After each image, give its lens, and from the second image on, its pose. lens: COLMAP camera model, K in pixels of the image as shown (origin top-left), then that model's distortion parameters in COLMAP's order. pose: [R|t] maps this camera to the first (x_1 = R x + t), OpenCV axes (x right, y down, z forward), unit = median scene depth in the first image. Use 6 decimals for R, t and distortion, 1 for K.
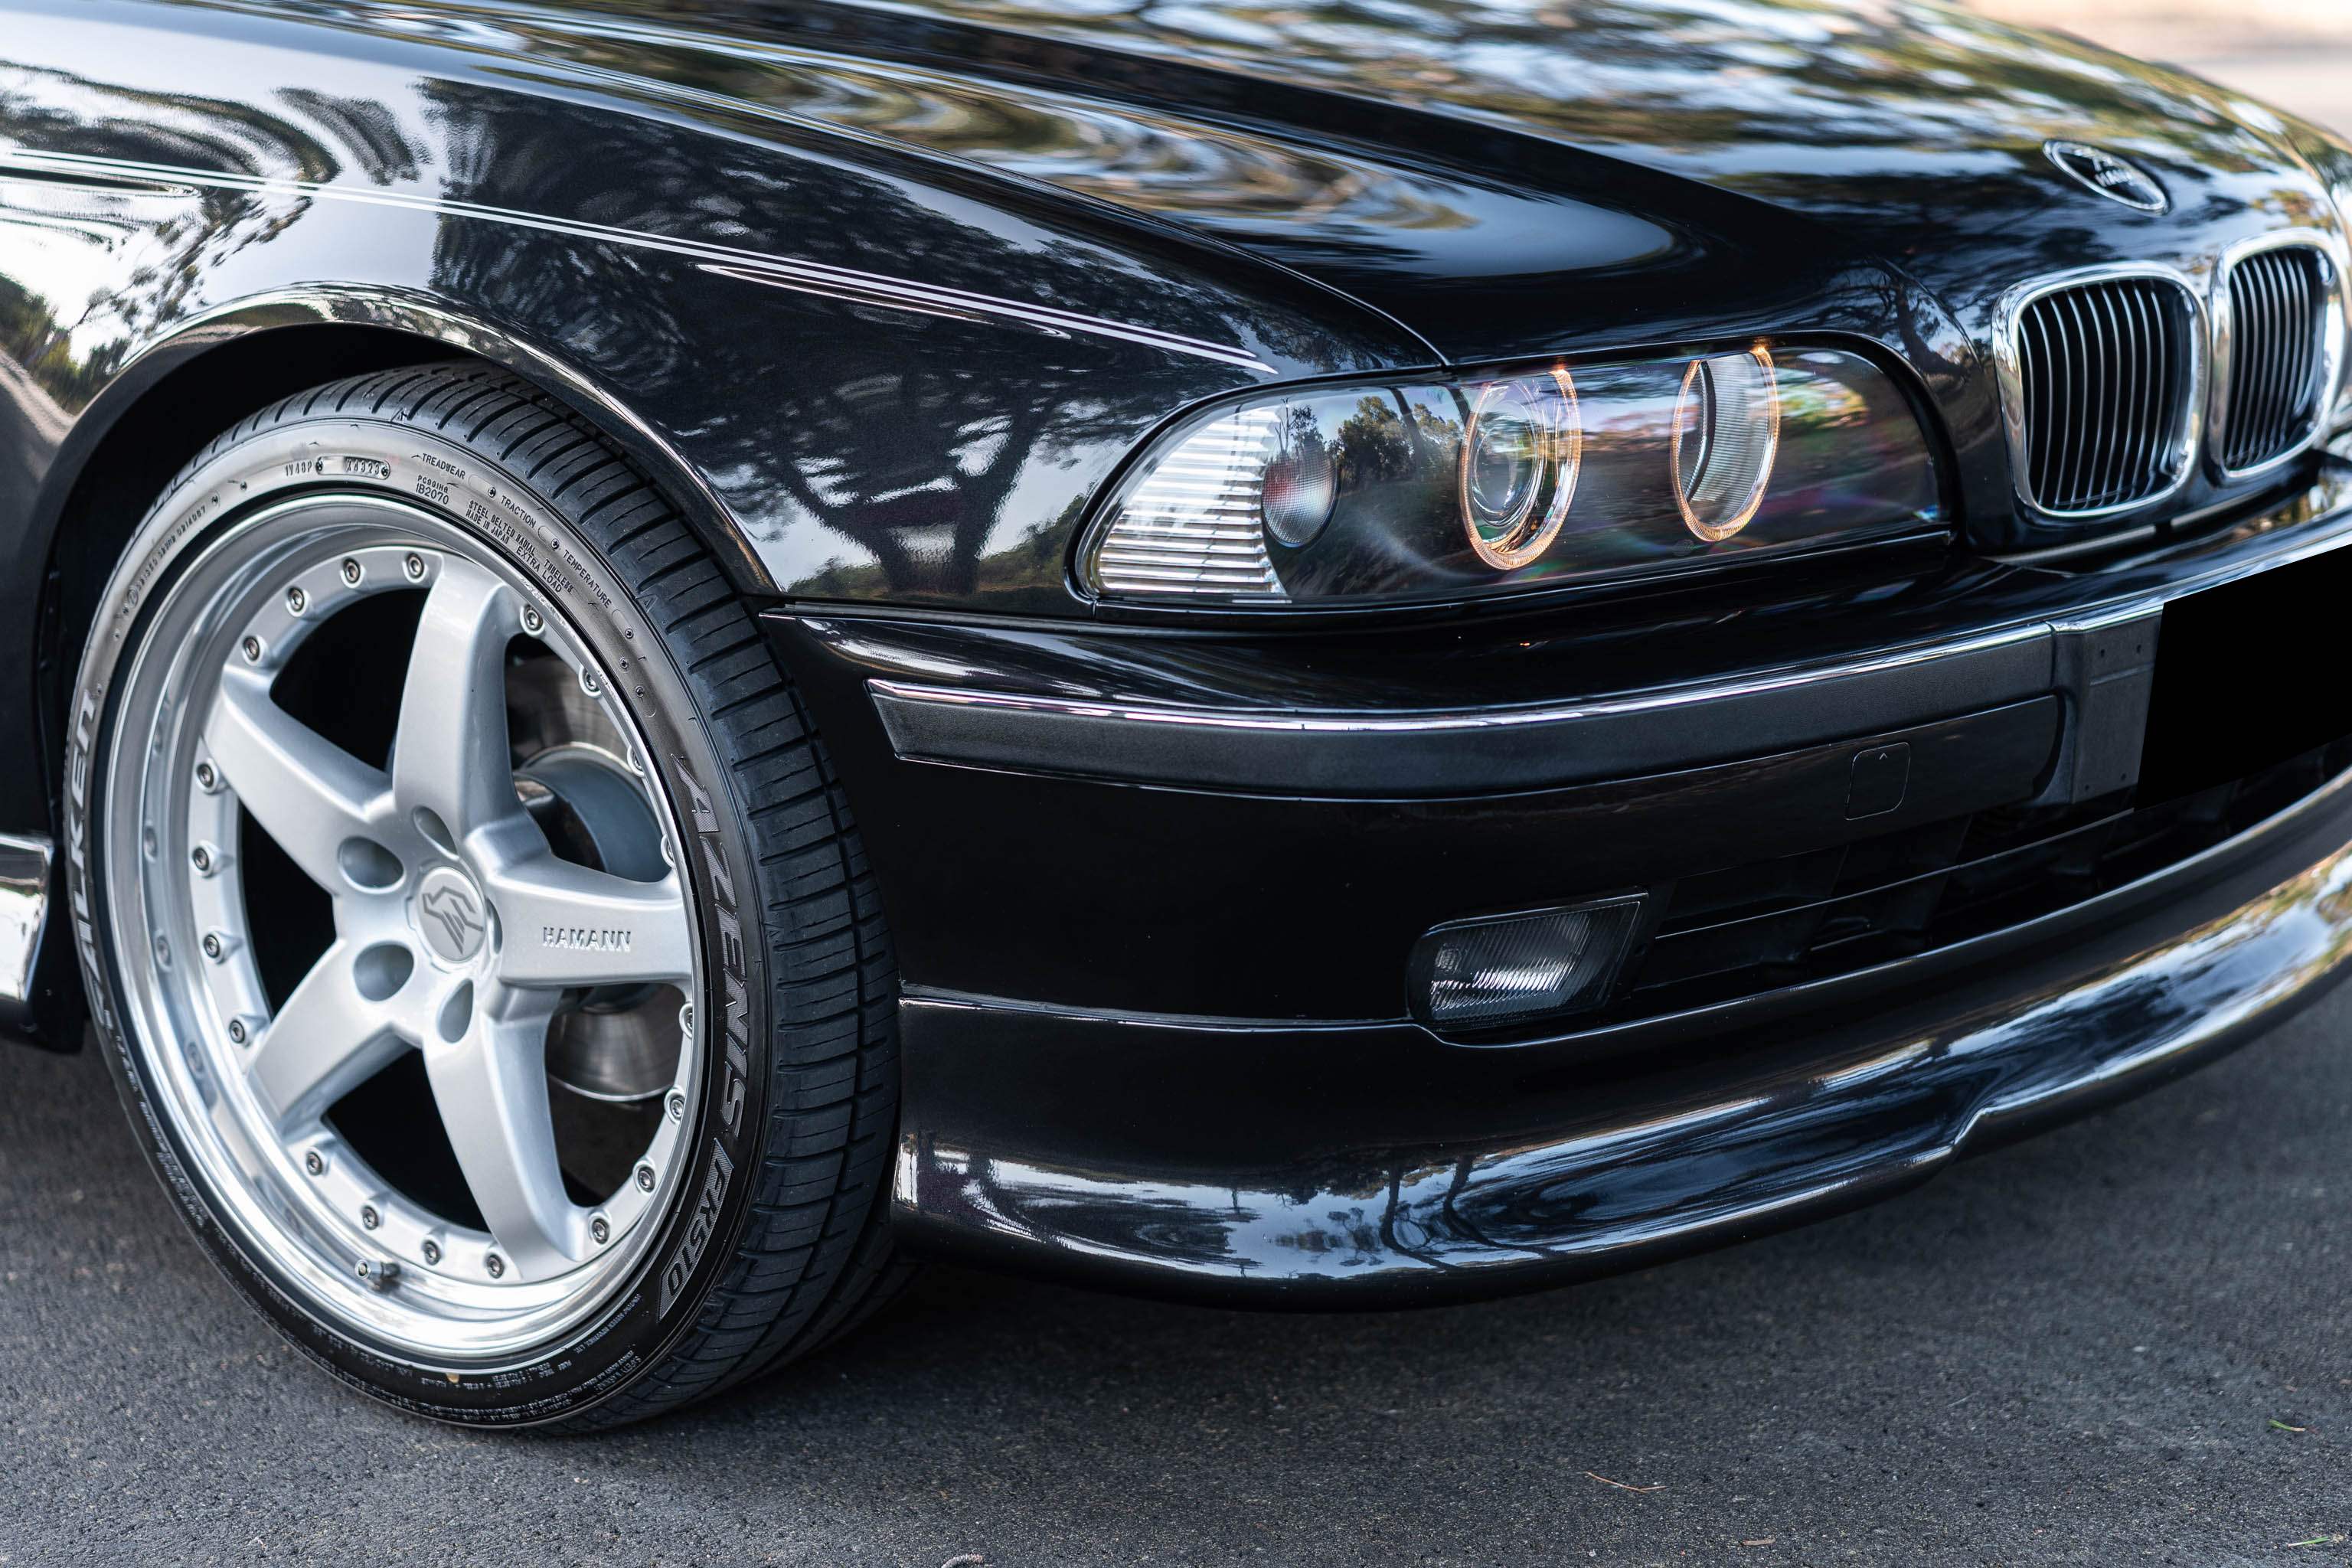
lens RADIAL K [[4650.0, 0, 1298.8], [0, 4650.0, 783.5], [0, 0, 1]] dist [-0.103042, 0.505747]
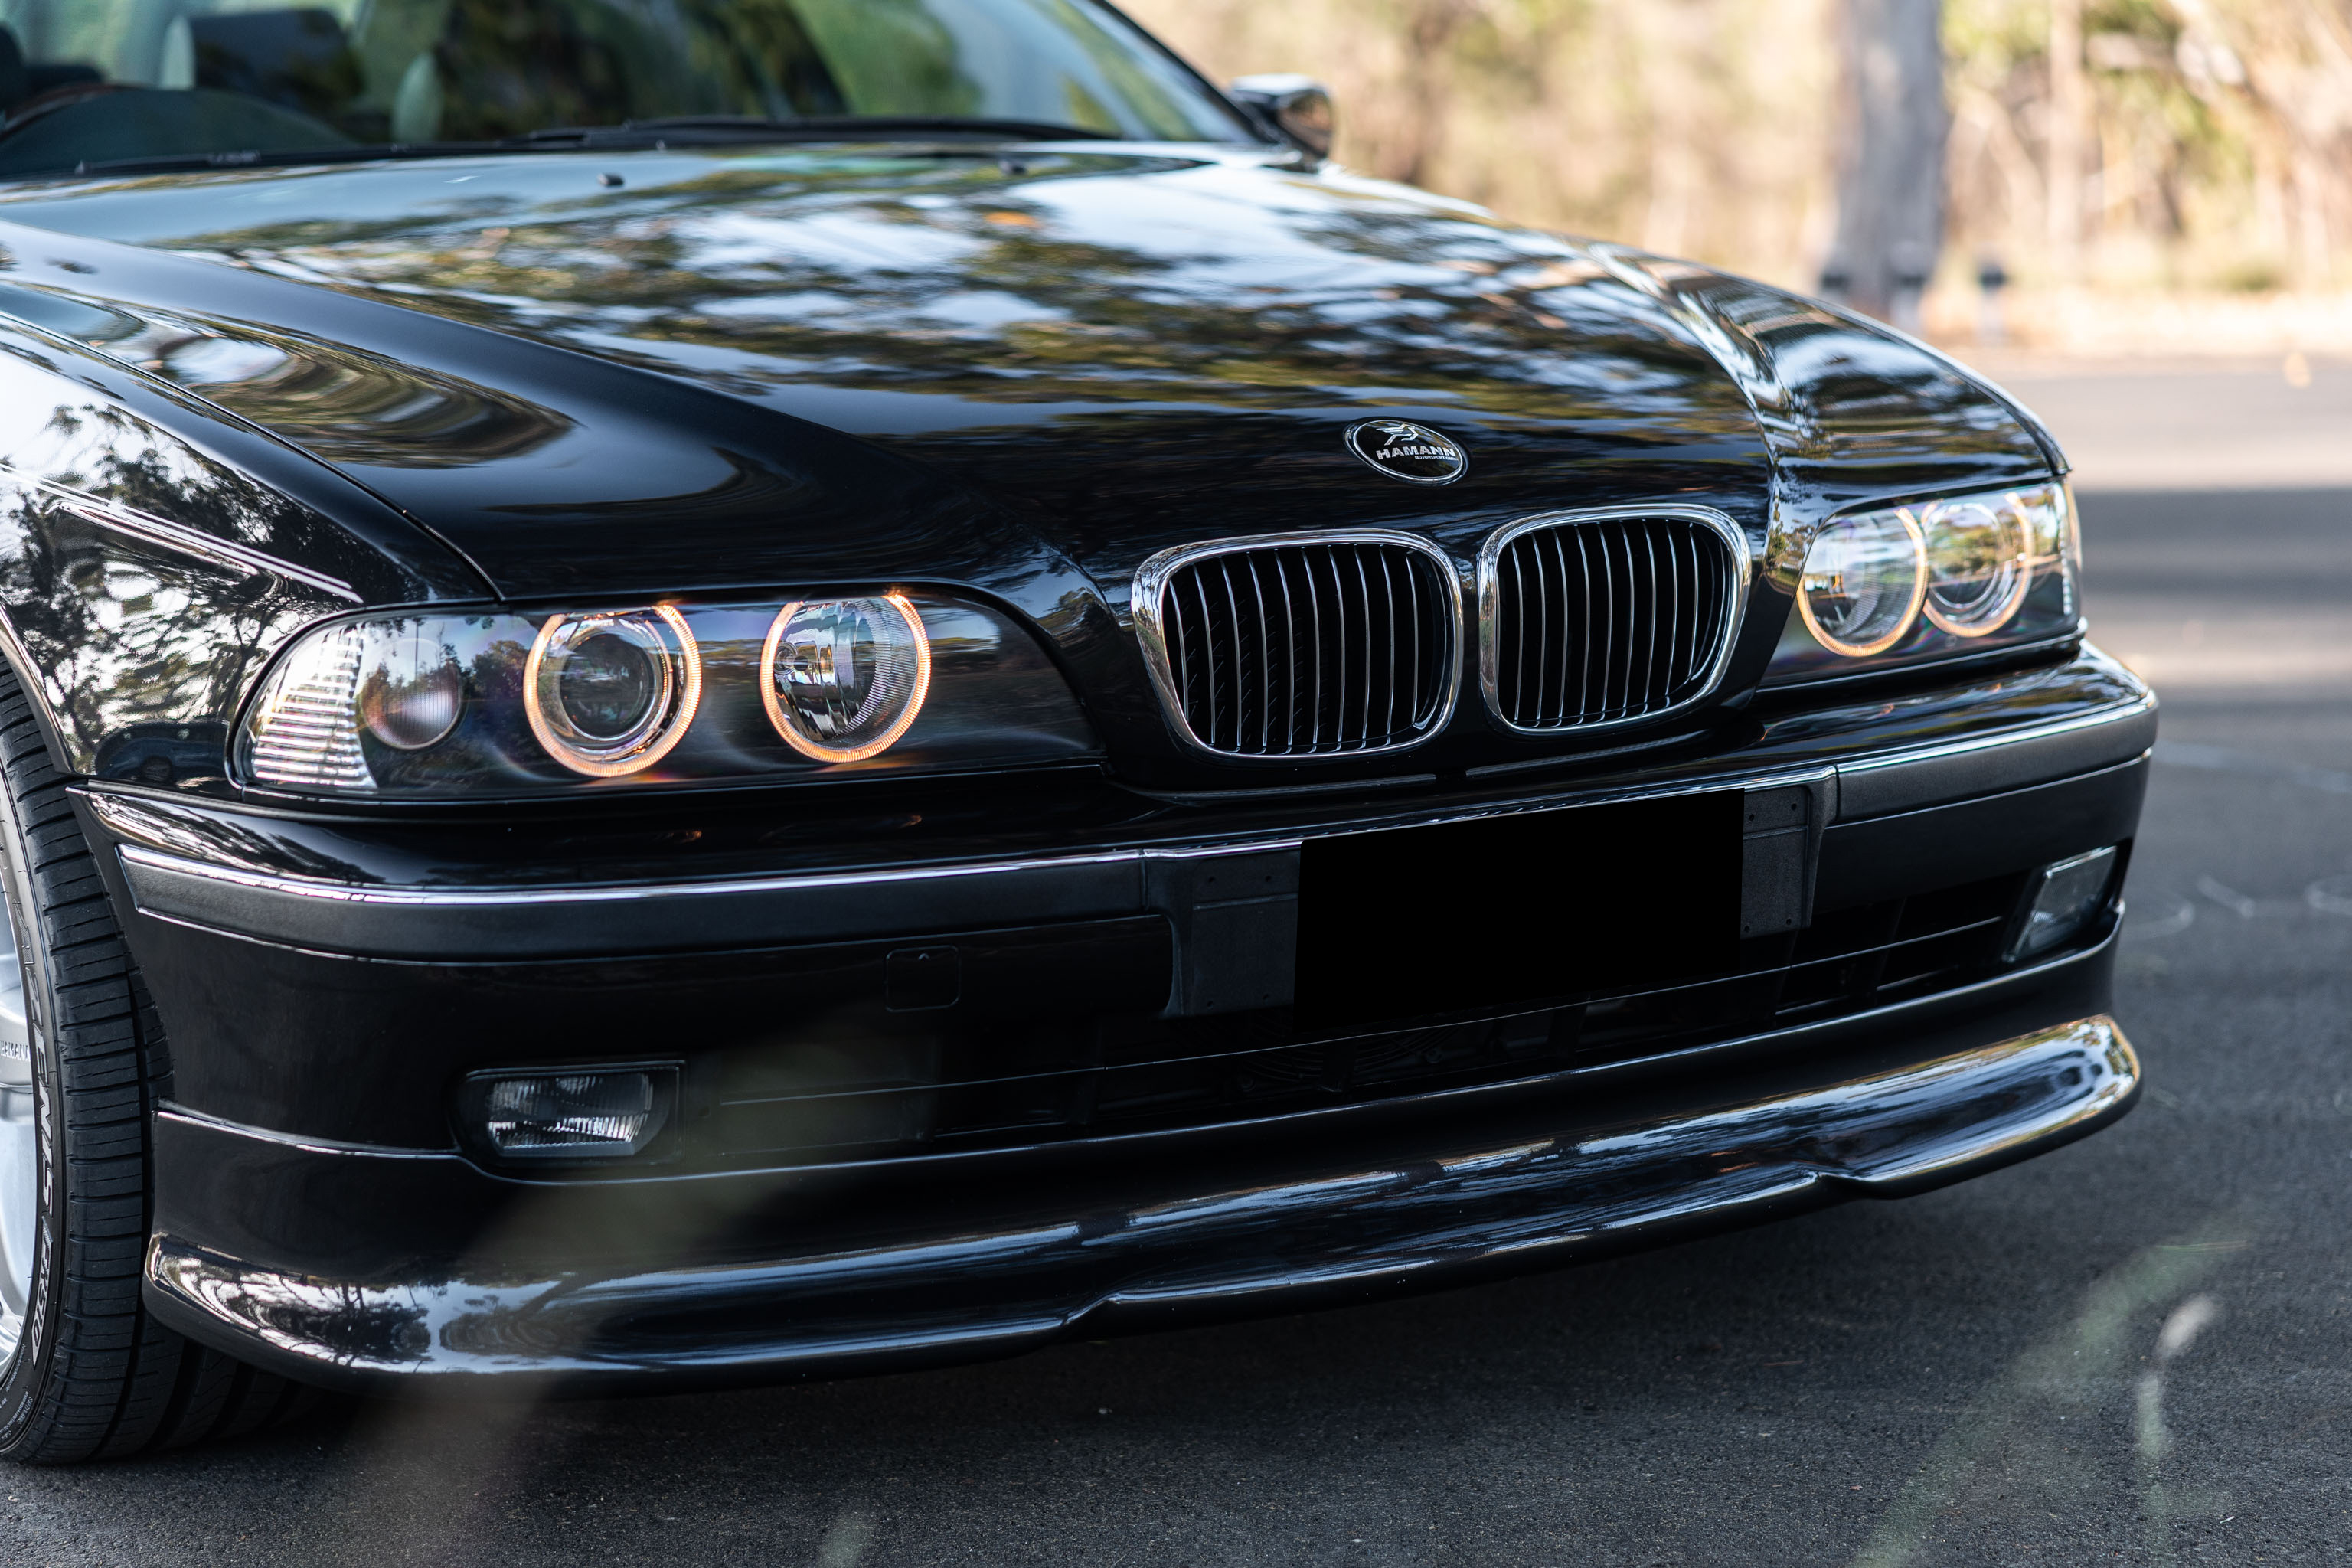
lens RADIAL K [[4650.0, 0, 1298.8], [0, 4650.0, 783.5], [0, 0, 1]] dist [-0.103042, 0.505747]
pose [[0.932131, 0.040318, -0.359870, 0.624545], [-0.062547, 0.996772, -0.050335, 0.003463], [0.356679, 0.069428, 0.931644, -0.024120]]
